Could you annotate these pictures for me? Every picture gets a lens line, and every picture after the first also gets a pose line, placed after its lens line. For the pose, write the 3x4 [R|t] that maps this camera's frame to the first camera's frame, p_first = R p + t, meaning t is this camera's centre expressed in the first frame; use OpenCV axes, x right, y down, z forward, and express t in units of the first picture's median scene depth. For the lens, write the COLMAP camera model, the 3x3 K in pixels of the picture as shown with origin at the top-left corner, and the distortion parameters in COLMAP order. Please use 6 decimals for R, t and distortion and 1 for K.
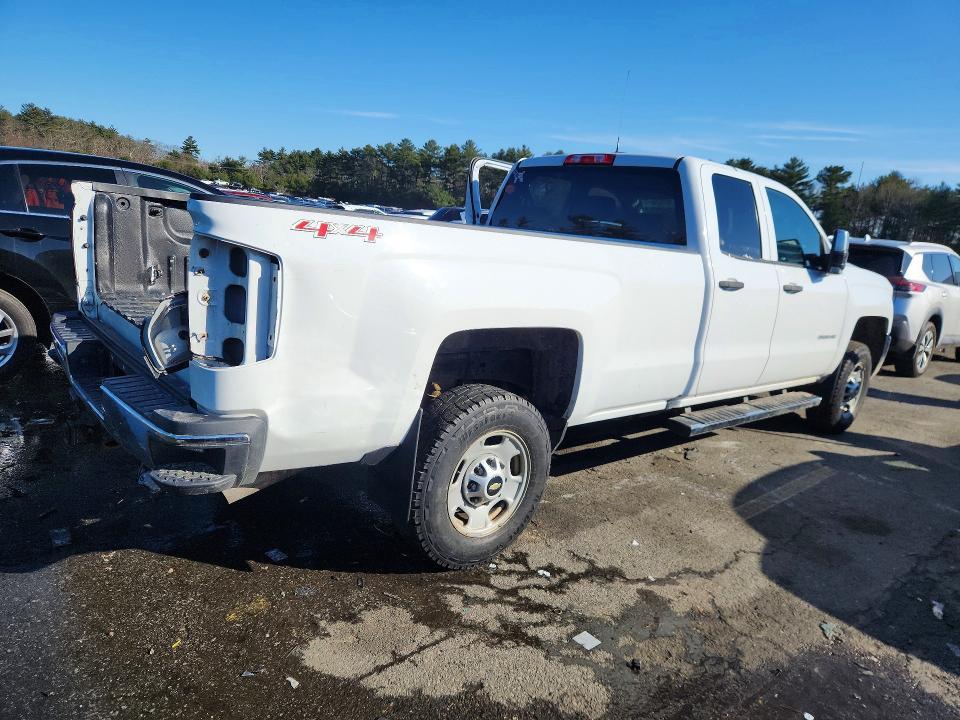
lens RADIAL K [[678.4, 0, 477.9], [0, 678.4, 362.2], [0, 0, 1]] dist [0.023026, -0.014930]
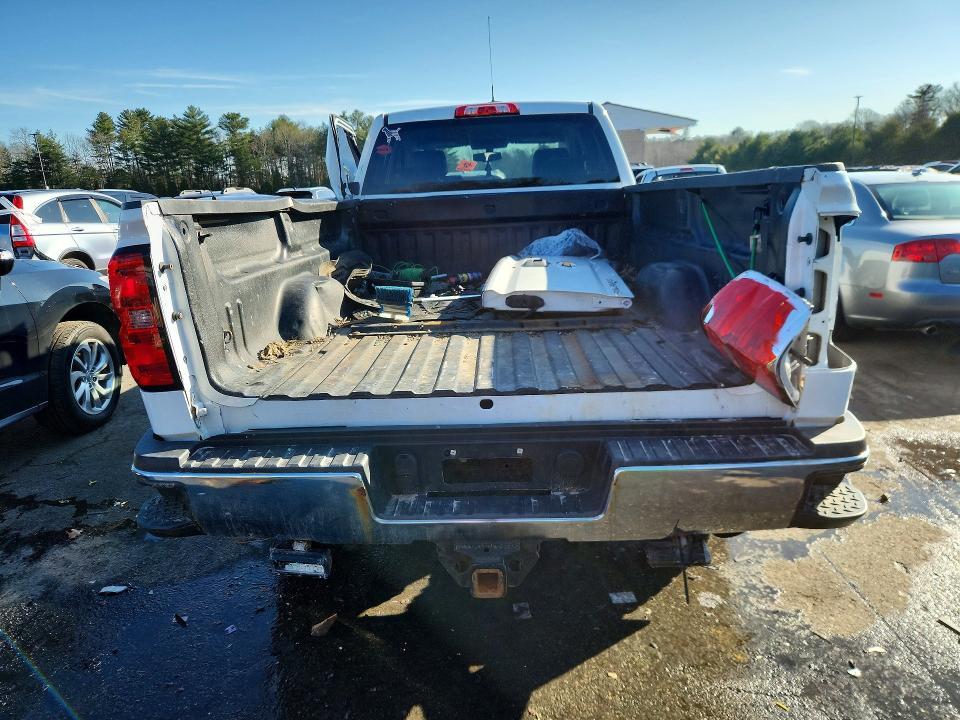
lens RADIAL K [[678.4, 0, 458.3], [0, 678.4, 354.7], [0, 0, 1]] dist [0.023026, -0.014930]
pose [[0.632116, -0.302725, 0.713293, -0.090858], [0.260999, 0.949919, 0.171854, -0.019555], [-0.729595, 0.077537, 0.679470, 0.053325]]
